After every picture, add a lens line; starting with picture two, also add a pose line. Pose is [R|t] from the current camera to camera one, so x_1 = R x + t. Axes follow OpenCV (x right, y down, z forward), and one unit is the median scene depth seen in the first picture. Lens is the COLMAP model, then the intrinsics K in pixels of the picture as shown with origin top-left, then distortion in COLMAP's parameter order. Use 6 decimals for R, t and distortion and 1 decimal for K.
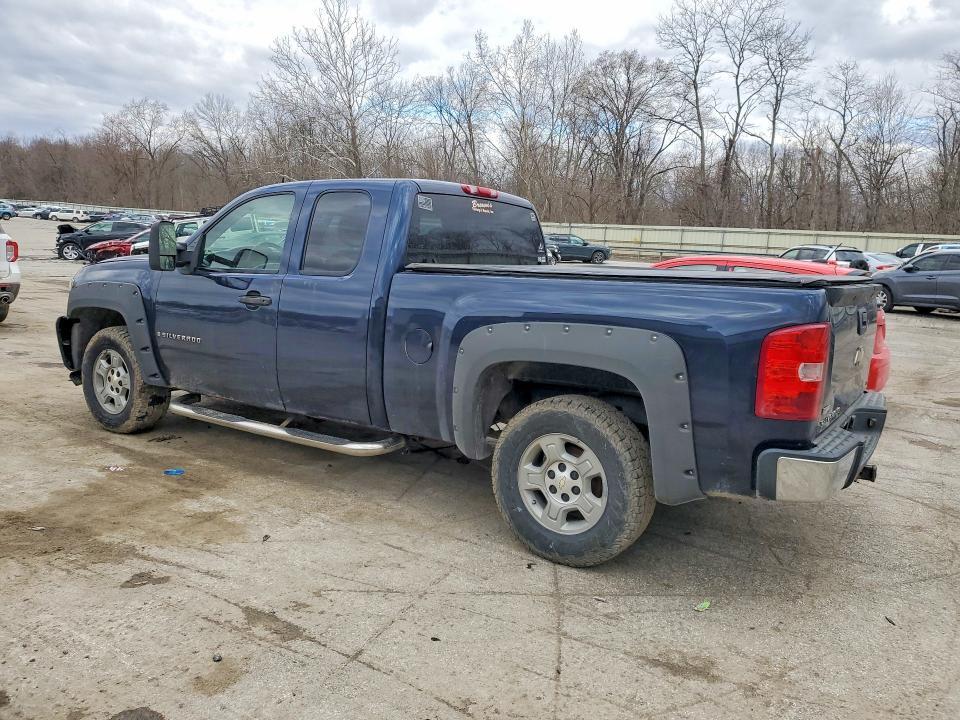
lens RADIAL K [[726.9, 0, 483.9], [0, 726.9, 361.4], [0, 0, 1]] dist [0.024430, 0.000349]
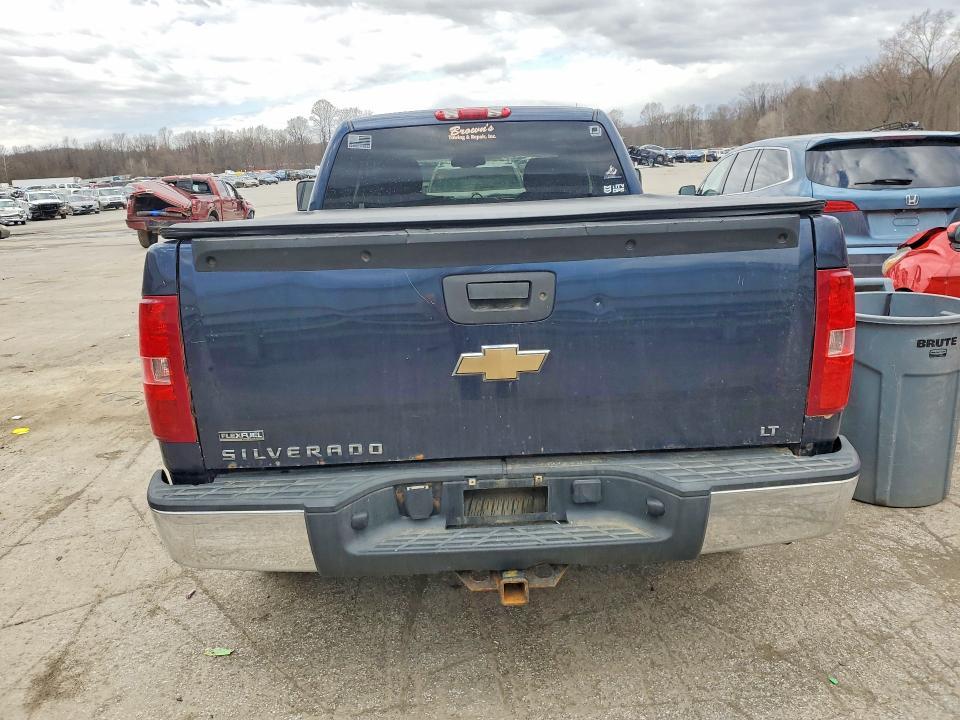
lens RADIAL K [[726.9, 0, 482.2], [0, 726.9, 357.0], [0, 0, 1]] dist [0.024430, 0.000349]
pose [[0.577567, 0.121285, -0.807283, 0.985372], [-0.054501, 0.992424, 0.110108, -0.071806], [0.814522, -0.019597, 0.579802, 0.733746]]
